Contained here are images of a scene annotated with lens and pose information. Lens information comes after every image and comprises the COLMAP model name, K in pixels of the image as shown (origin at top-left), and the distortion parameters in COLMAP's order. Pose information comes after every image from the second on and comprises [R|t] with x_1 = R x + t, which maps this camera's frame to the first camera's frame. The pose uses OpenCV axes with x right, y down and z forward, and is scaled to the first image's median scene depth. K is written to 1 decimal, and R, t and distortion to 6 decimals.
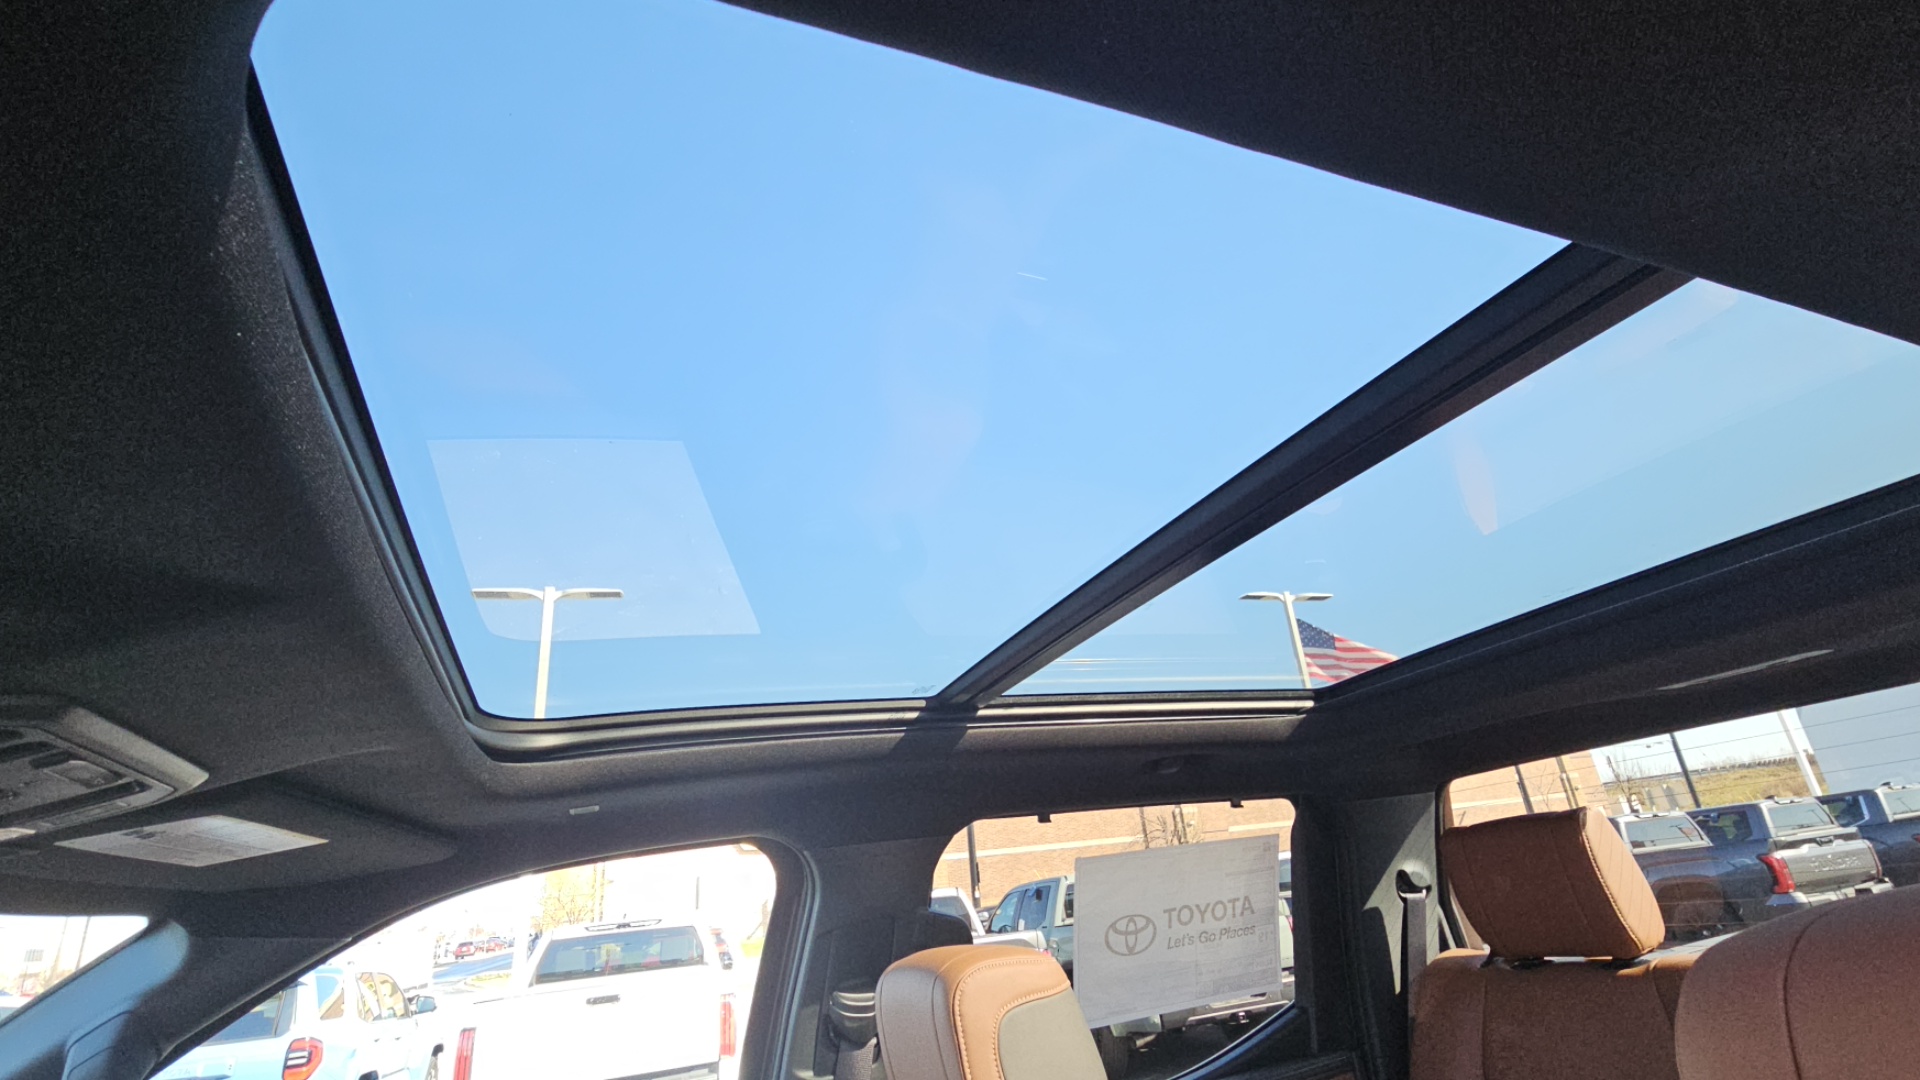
lens RADIAL K [[861.4, 0, 982.4], [0, 861.4, 548.0], [0, 0, 1]] dist [0.010631, -0.007087]
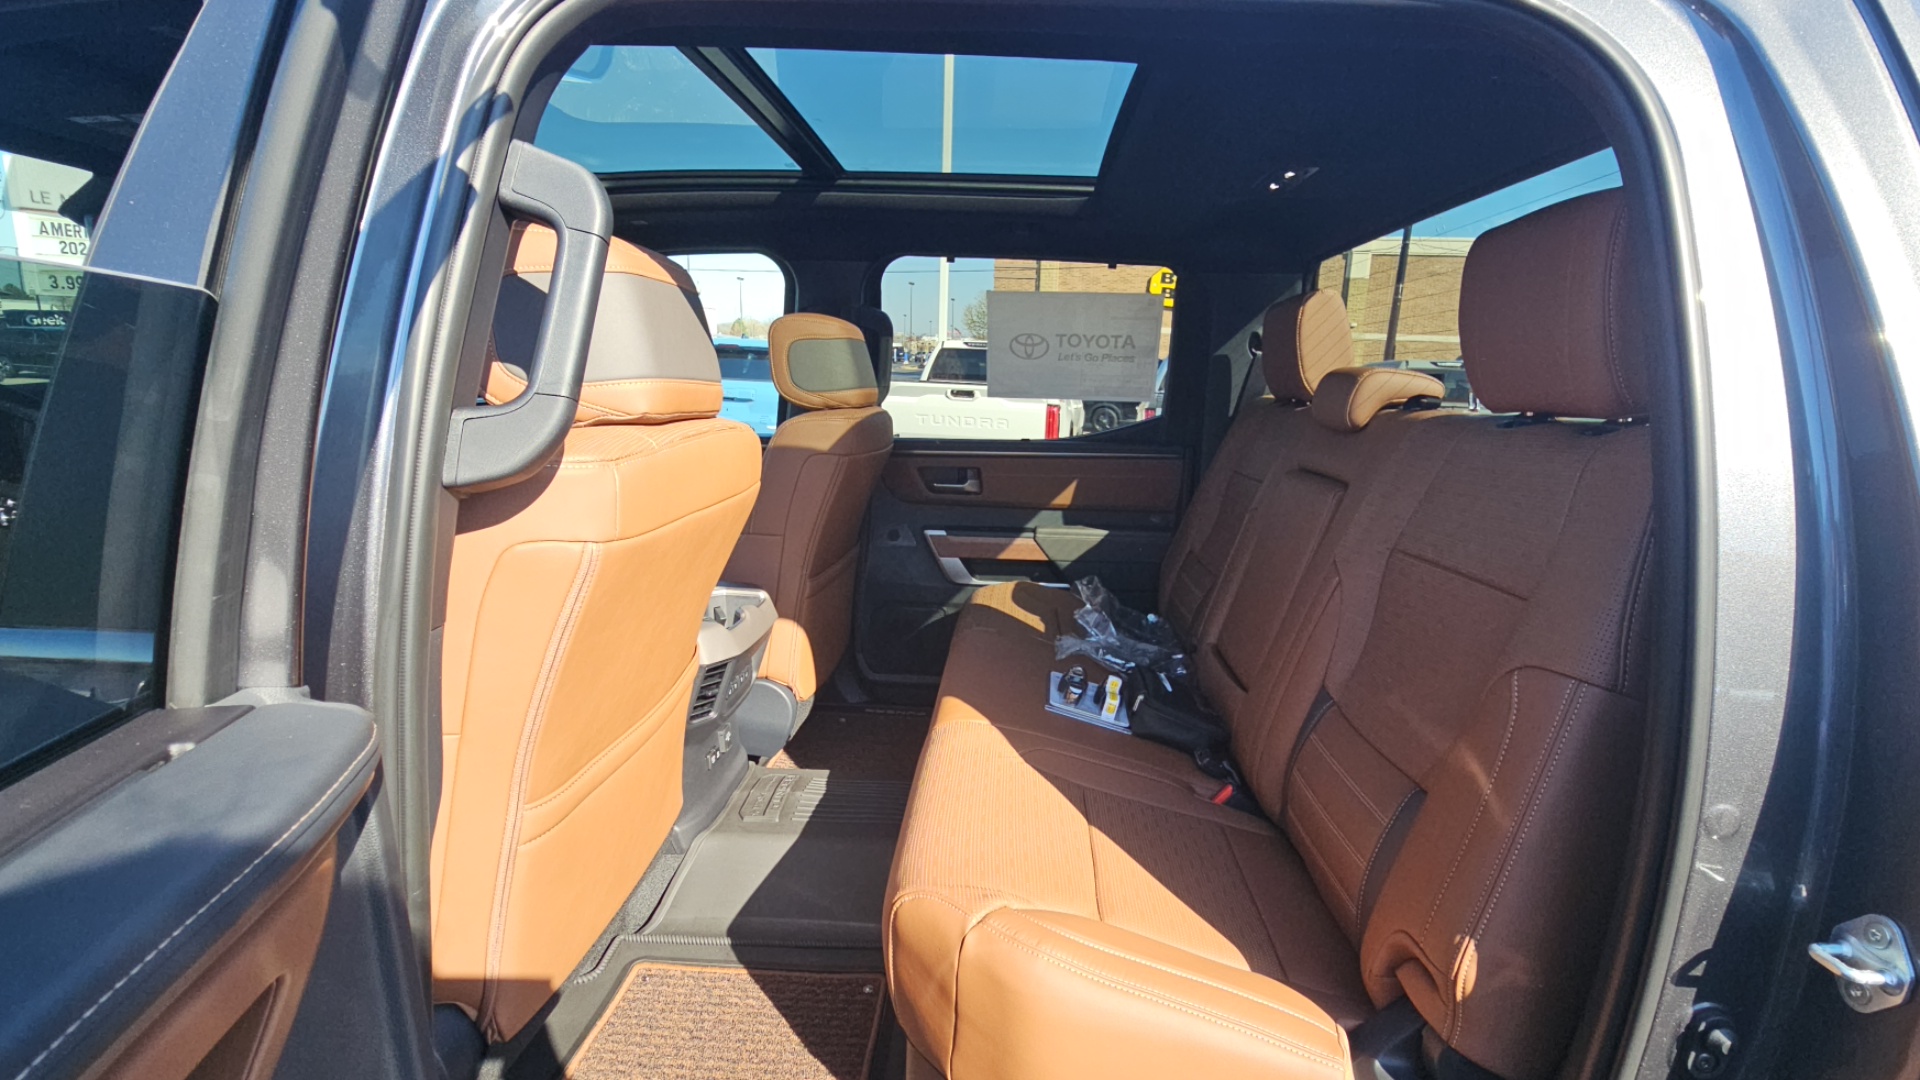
lens RADIAL K [[861.4, 0, 973.2], [0, 861.4, 547.2], [0, 0, 1]] dist [0.010631, -0.007087]
pose [[0.882202, 0.232475, -0.409482, 0.751042], [0.042527, 0.826734, 0.560983, -0.099568], [0.468947, -0.512314, 0.719460, -0.281017]]
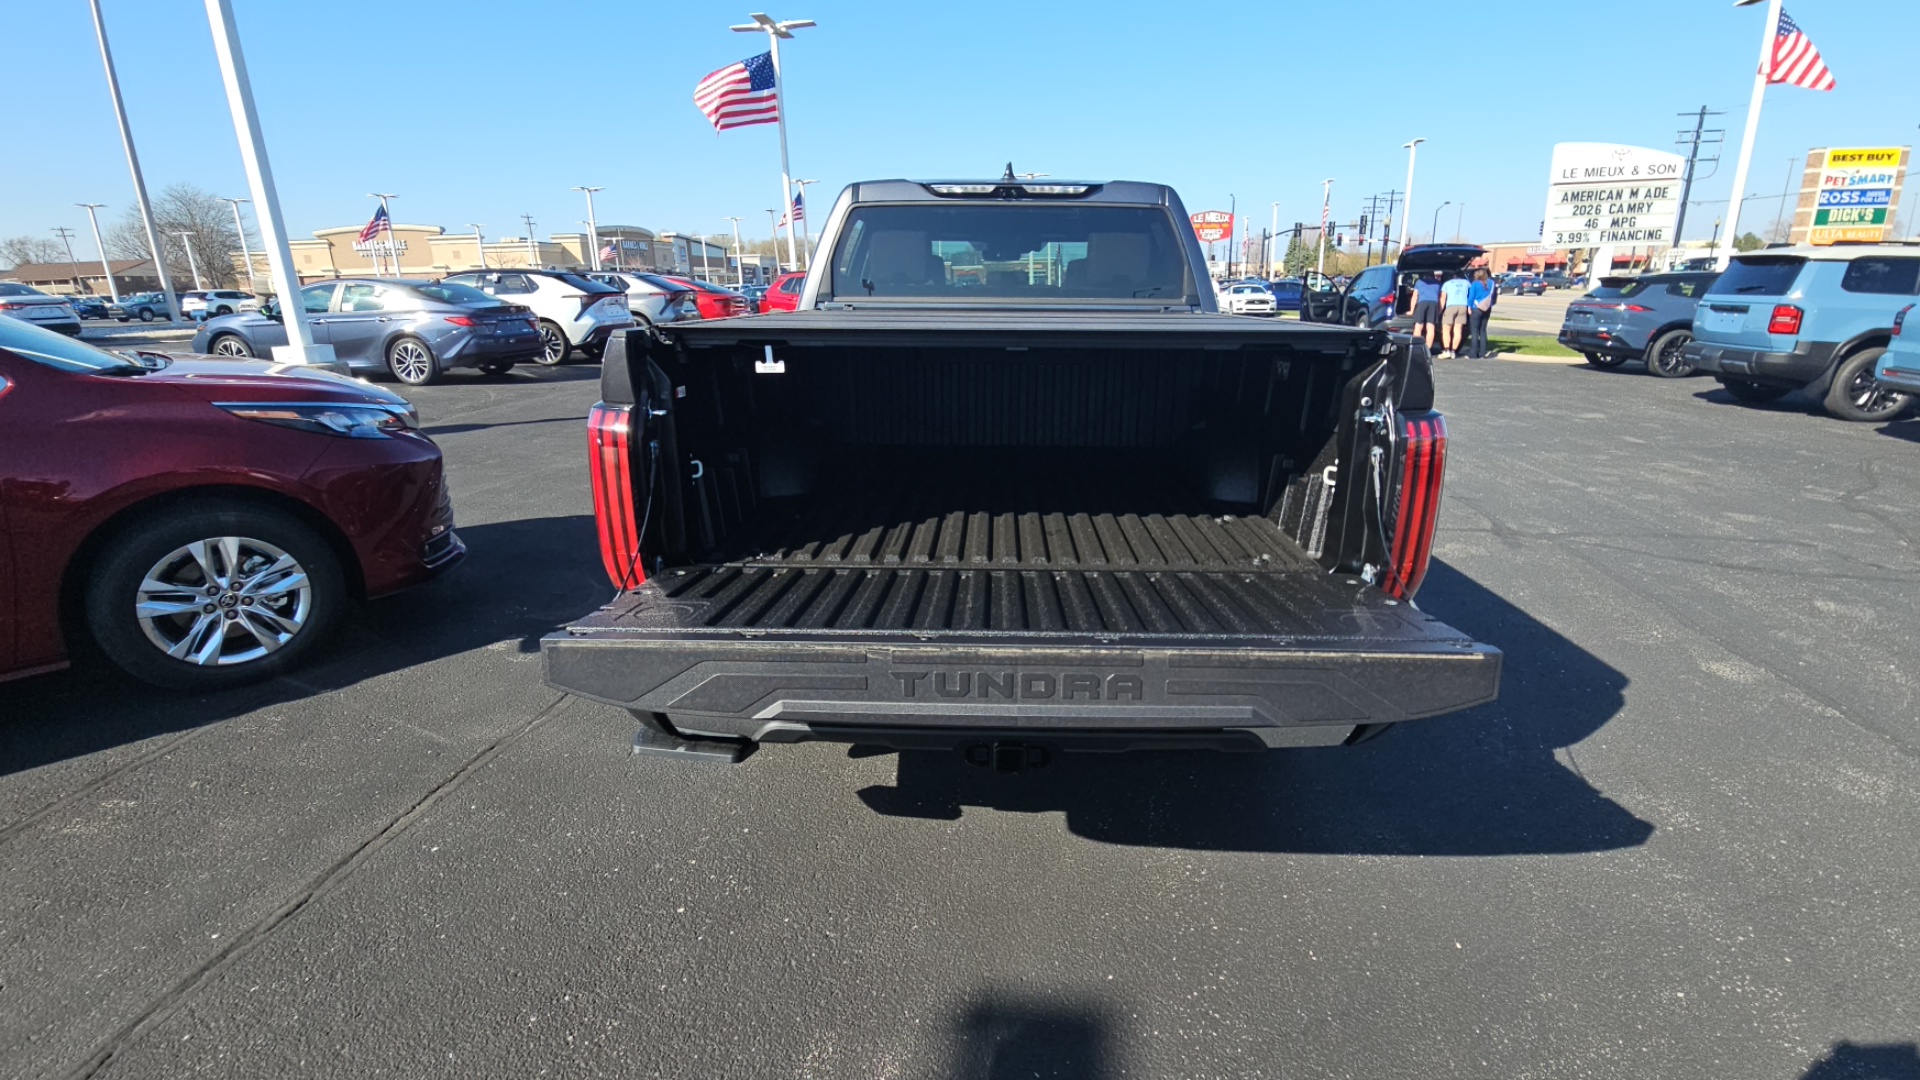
lens RADIAL K [[861.4, 0, 976.8], [0, 861.4, 549.9], [0, 0, 1]] dist [0.010631, -0.007087]
pose [[-0.420685, 0.375337, -0.825922, 3.055421], [0.388286, 0.897293, 0.209998, 0.428484], [0.819914, -0.232351, -0.523216, 1.673230]]
